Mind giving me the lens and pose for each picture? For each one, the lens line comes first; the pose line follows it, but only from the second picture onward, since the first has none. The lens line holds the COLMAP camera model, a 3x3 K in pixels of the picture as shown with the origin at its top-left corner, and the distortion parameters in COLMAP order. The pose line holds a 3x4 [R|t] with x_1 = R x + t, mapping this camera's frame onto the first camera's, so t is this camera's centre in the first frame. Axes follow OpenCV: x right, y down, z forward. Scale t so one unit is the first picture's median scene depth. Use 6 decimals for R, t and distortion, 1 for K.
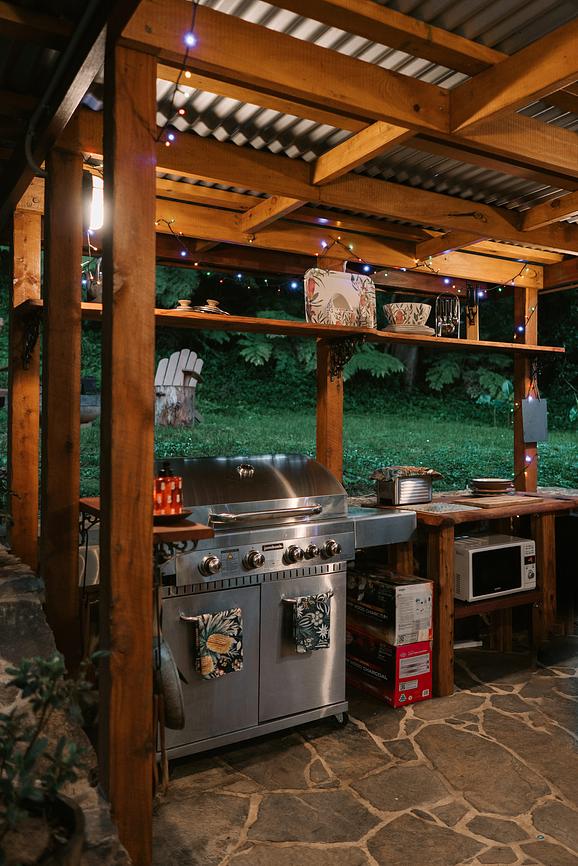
lens RADIAL K [[611.1, 0, 190.7], [0, 611.1, 381.7], [0, 0, 1]] dist [0.000837, -0.001075]
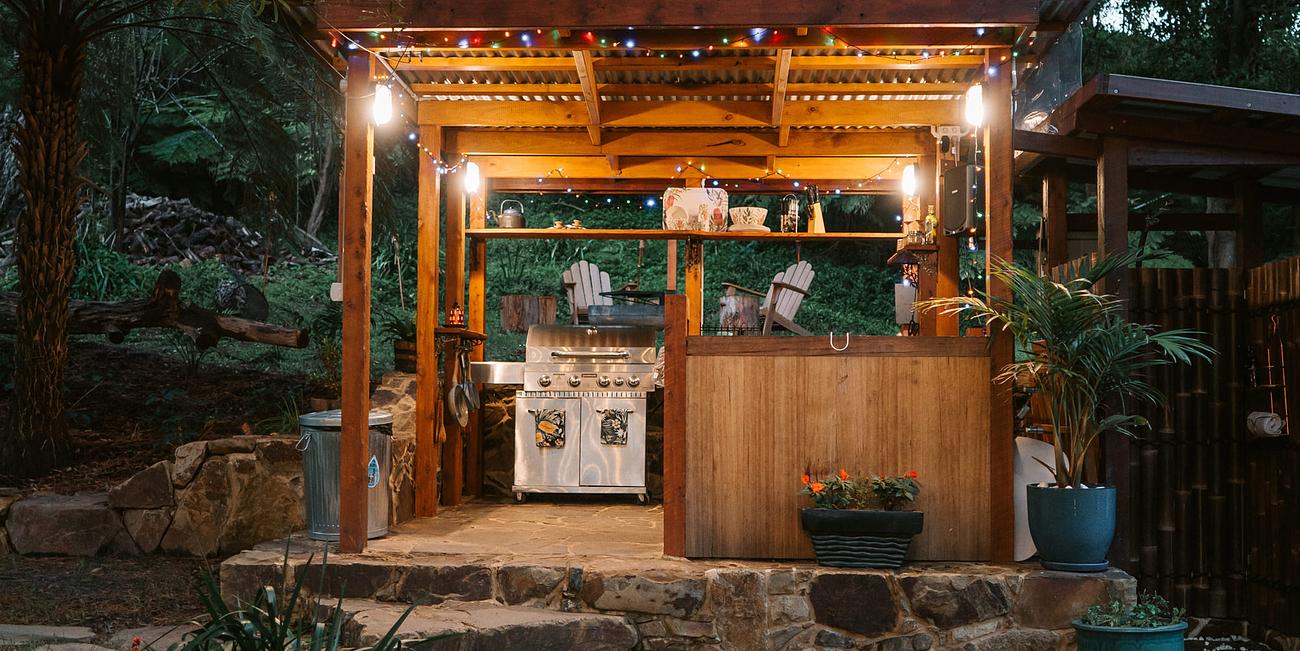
lens RADIAL K [[1299.9, 0, 654.7], [0, 1299.9, 330.9], [0, 0, 1]] dist [-0.012213, 0.004861]
pose [[0.794617, -0.025941, -0.606557, 1.918474], [0.004122, 0.999294, -0.037337, 0.236608], [0.607098, 0.027169, 0.794163, -1.292455]]
